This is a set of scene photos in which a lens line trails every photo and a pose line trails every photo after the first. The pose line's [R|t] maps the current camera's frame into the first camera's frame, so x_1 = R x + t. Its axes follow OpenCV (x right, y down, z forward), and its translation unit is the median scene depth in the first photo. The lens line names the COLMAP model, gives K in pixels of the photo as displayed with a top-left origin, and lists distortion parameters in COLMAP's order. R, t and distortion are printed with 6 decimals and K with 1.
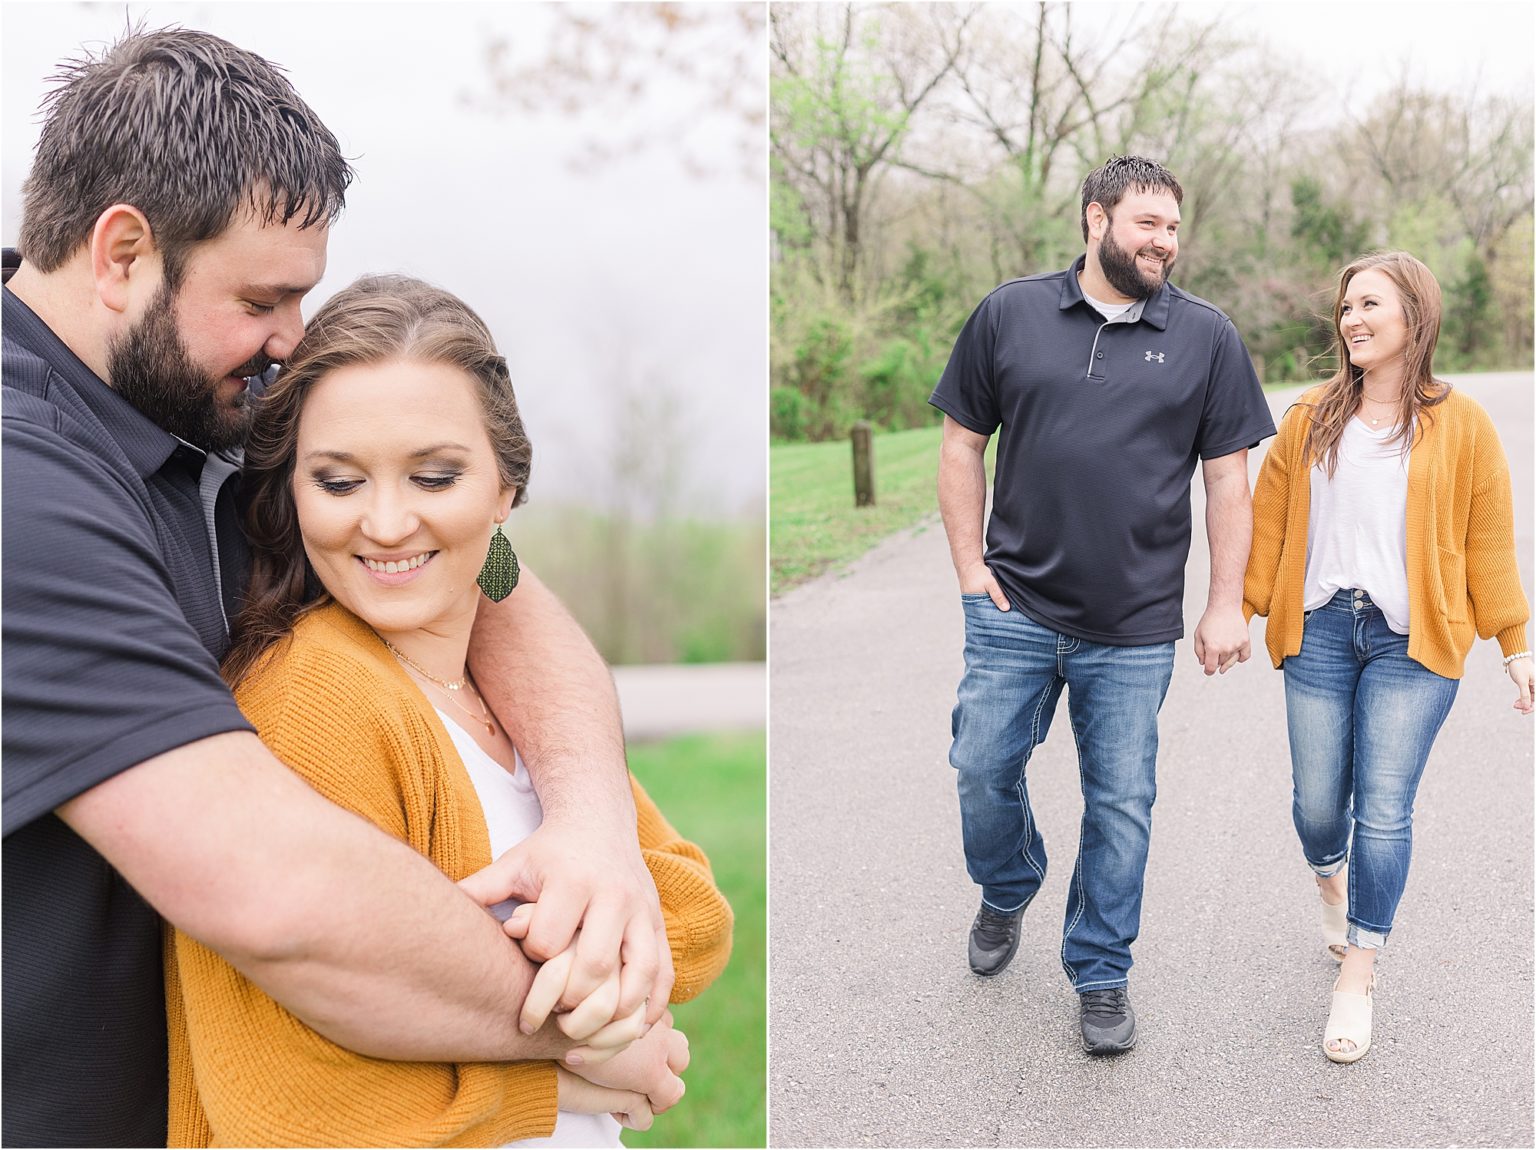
lens RADIAL K [[3505.4, 0, 768.0], [0, 3505.4, 575.0], [0, 0, 1]] dist [0.010980, -0.767466]
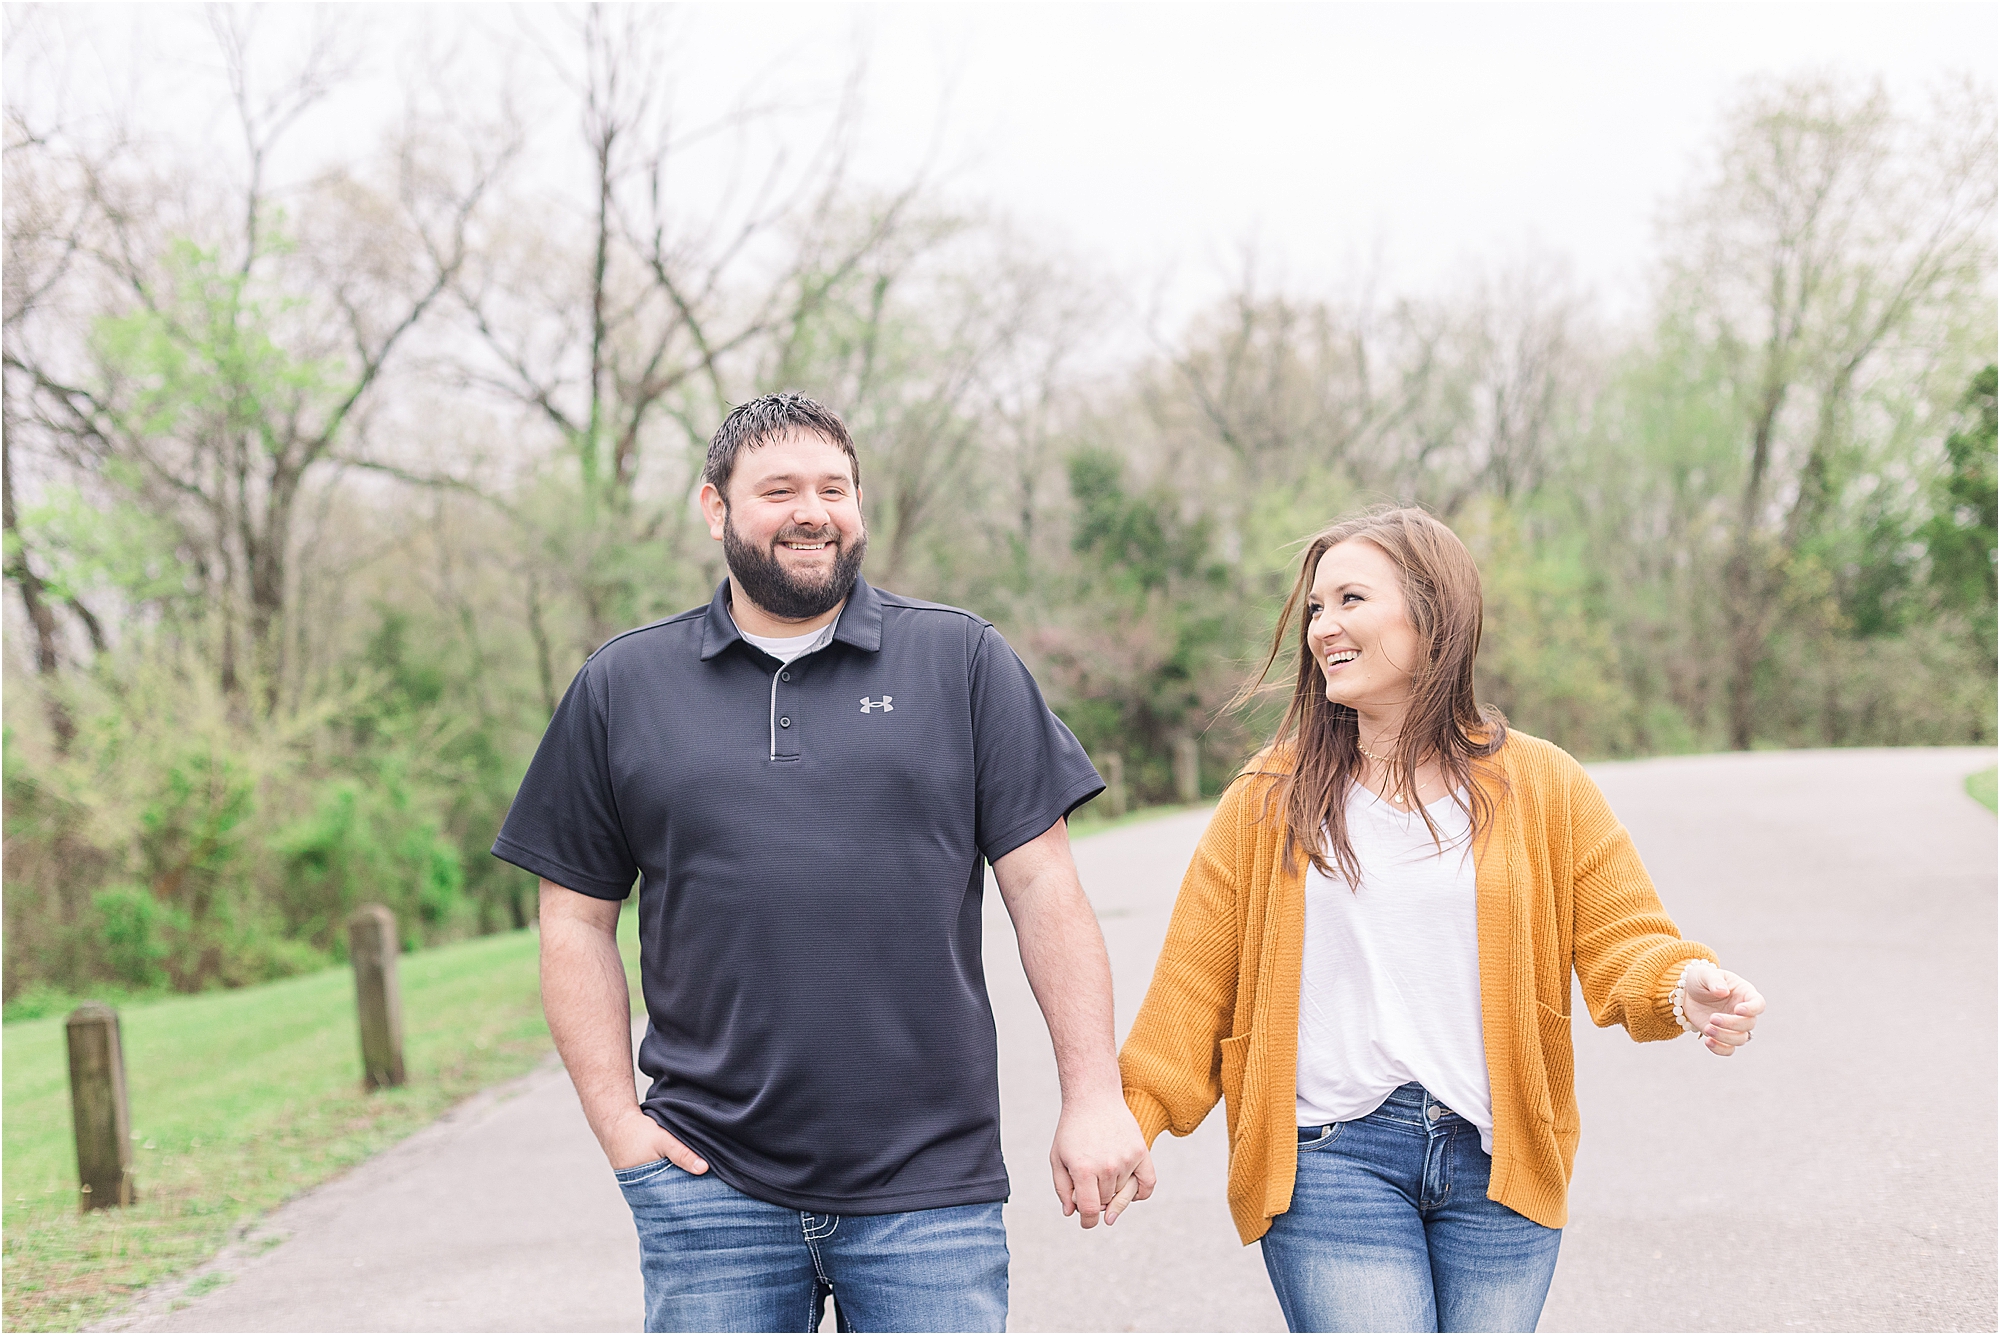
lens RADIAL K [[3423.2, 0, 1000.0], [0, 3423.2, 667.5], [0, 0, 1]] dist [0.035917, 0.051478]
pose [[0.990692, -0.059579, 0.122390, 0.069407], [0.071920, 0.992483, -0.099020, -0.025112], [-0.115570, 0.106901, 0.987530, 0.461715]]
